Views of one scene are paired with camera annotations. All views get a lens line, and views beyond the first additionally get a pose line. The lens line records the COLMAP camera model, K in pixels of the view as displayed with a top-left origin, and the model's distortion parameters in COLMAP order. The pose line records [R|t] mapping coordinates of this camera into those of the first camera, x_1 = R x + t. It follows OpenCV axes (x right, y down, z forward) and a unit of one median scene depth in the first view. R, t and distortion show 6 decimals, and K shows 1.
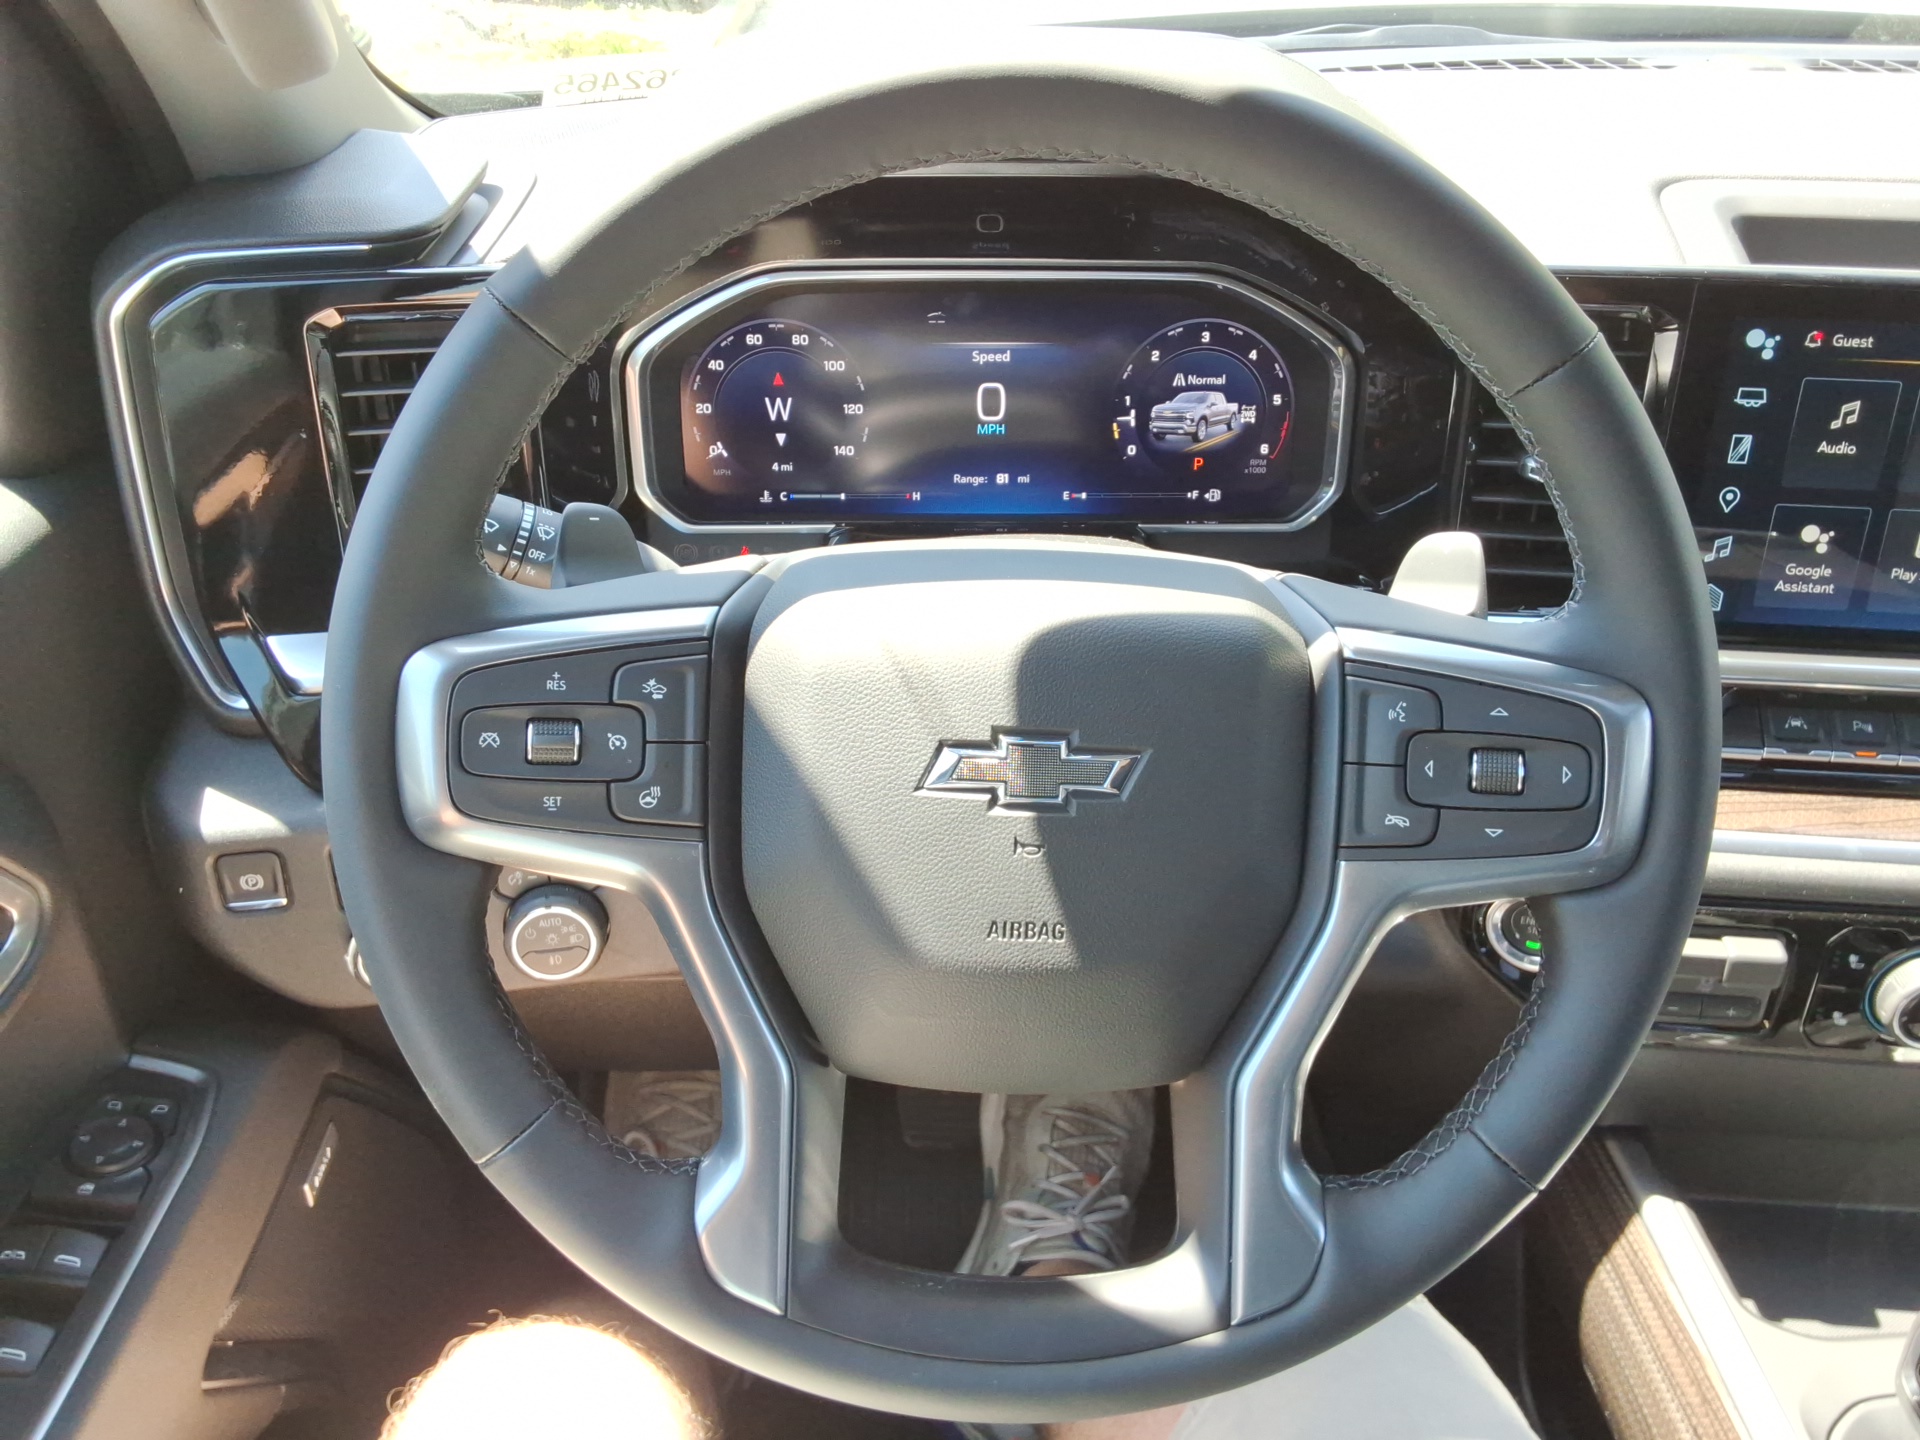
lens RADIAL K [[1545.3, 0, 974.3], [0, 1545.3, 715.3], [0, 0, 1]] dist [0.129293, -0.196226]
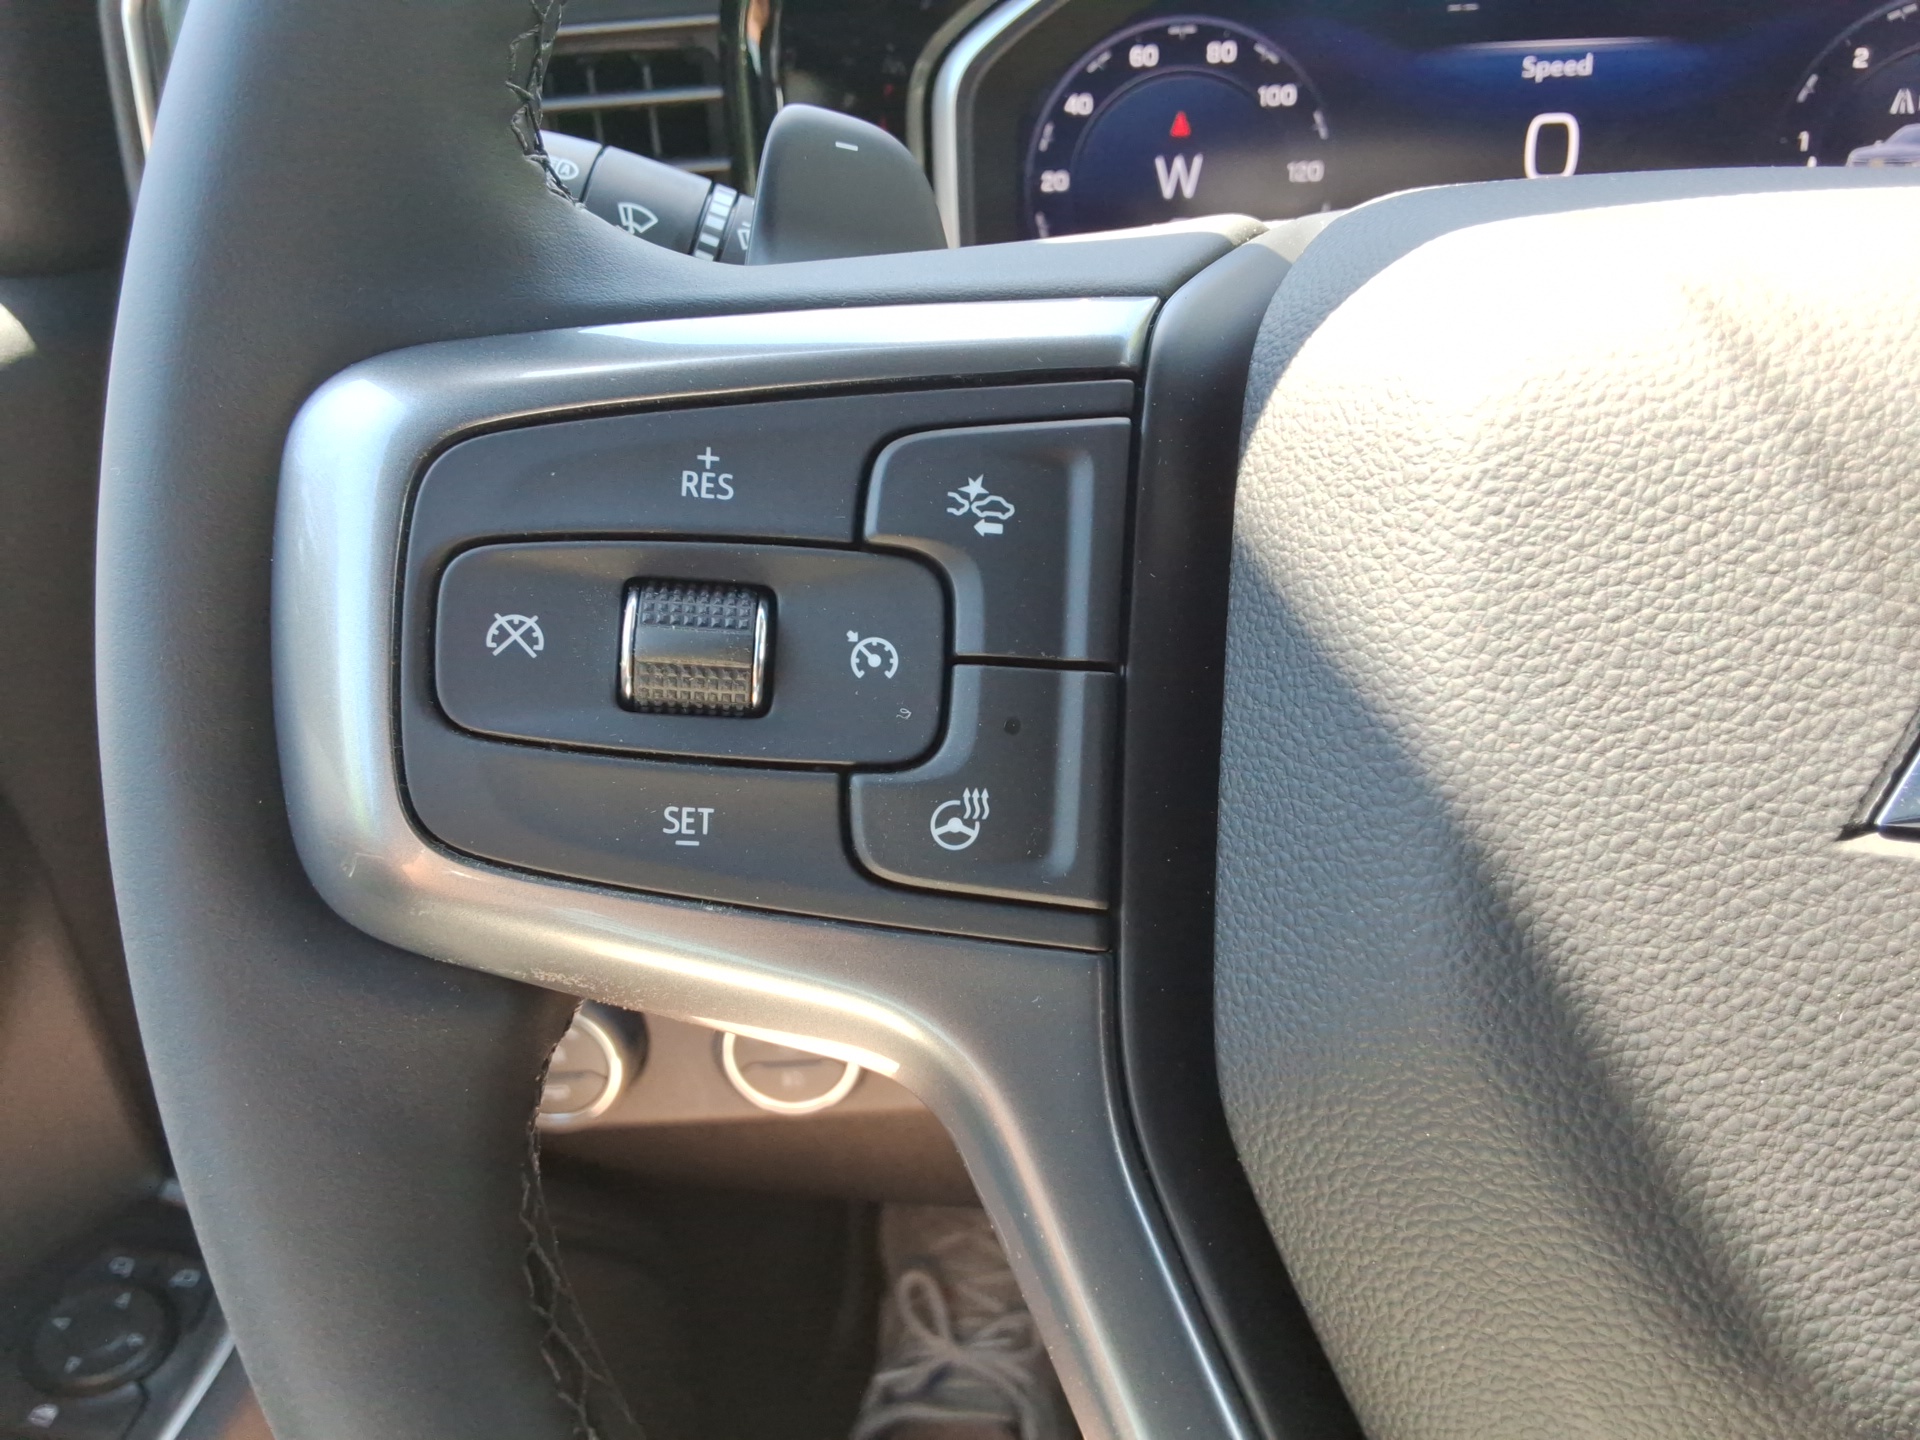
lens RADIAL K [[1569.5, 0, 969.4], [0, 1569.5, 715.3], [0, 0, 1]] dist [0.097416, -0.173767]
pose [[0.981375, 0.026355, -0.190285, -0.084873], [-0.029005, 0.999517, -0.011157, 0.020180], [0.189899, 0.016468, 0.981666, 0.396417]]
